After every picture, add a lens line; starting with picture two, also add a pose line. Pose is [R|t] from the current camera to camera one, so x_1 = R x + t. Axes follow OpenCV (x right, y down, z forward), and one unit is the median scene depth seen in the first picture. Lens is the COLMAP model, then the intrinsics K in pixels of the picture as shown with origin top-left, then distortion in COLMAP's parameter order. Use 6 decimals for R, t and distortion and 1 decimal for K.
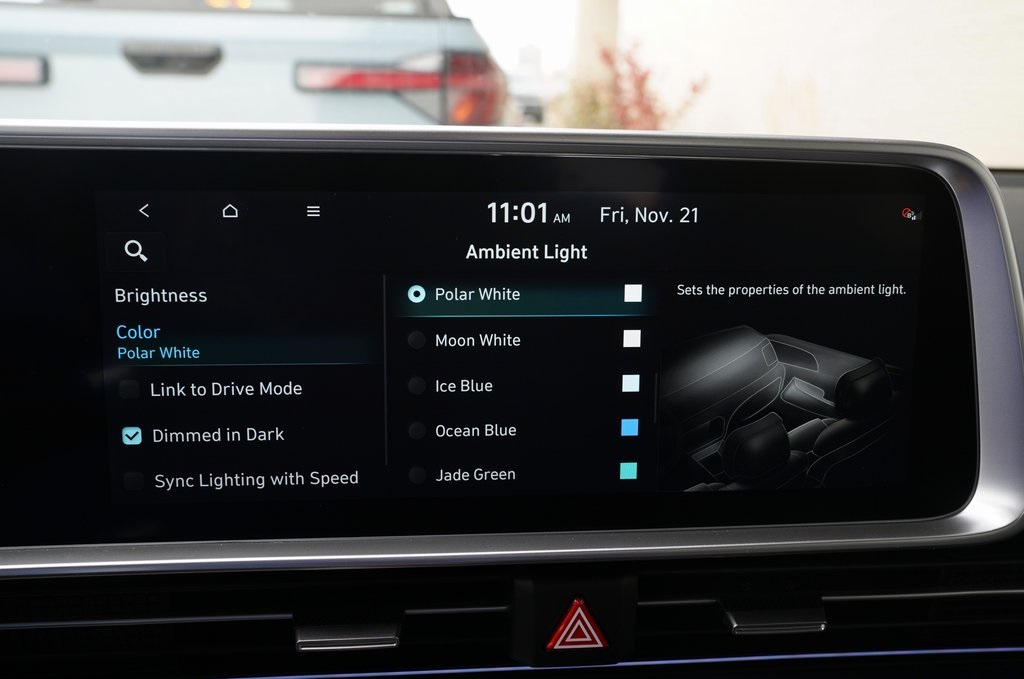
lens RADIAL K [[967.8, 0, 509.2], [0, 967.8, 339.5], [0, 0, 1]] dist [0.003193, 0.000000]
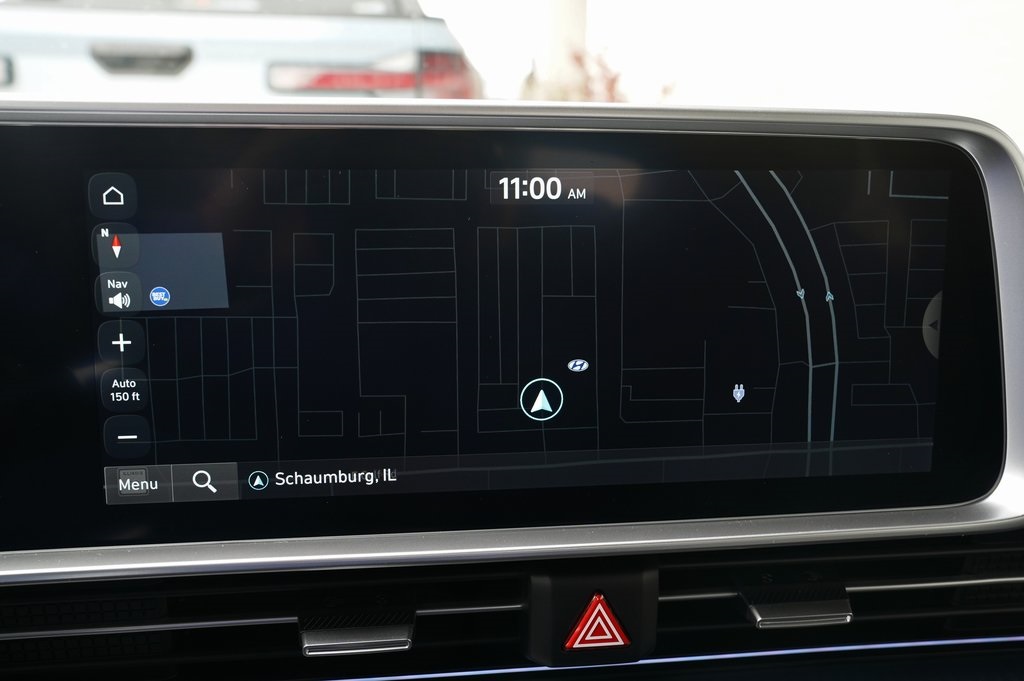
lens RADIAL K [[967.8, 0, 513.3], [0, 967.8, 339.9], [0, 0, 1]] dist [0.003193, 0.000000]
pose [[0.999414, -0.012944, 0.031702, -0.039540], [0.013024, 0.999912, -0.002320, 0.016700], [-0.031670, 0.002731, 0.999495, 0.044273]]
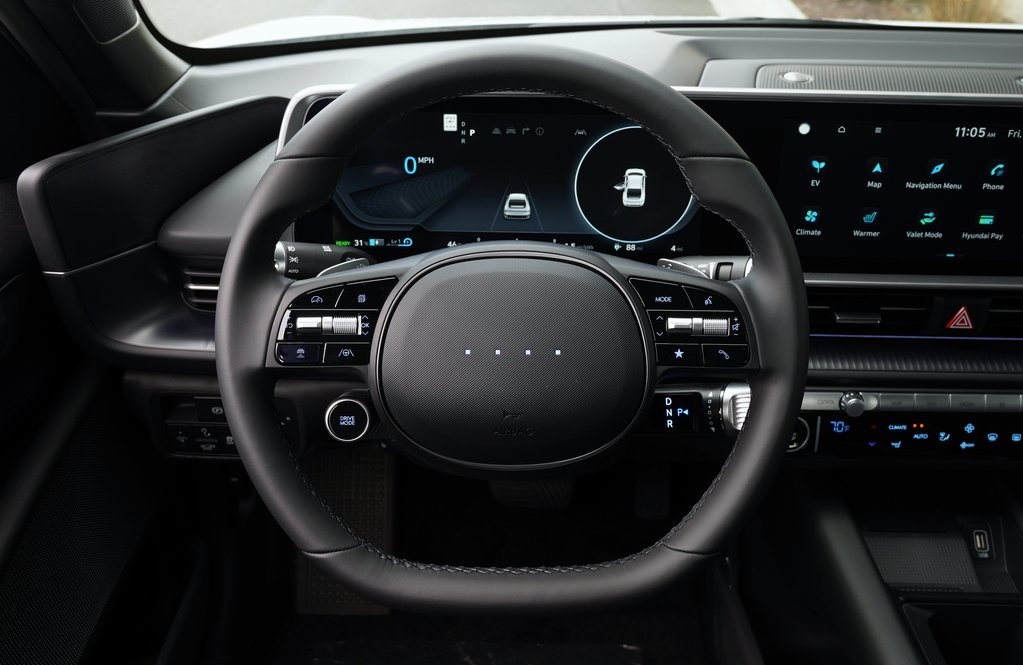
lens RADIAL K [[1018.3, 0, 514.0], [0, 1018.3, 338.4], [0, 0, 1]] dist [0.001919, 0.000000]
pose [[0.994898, 0.053411, -0.085583, -0.749027], [-0.029580, 0.965507, 0.258690, -0.232412], [0.096447, -0.254838, 0.962162, -1.355340]]
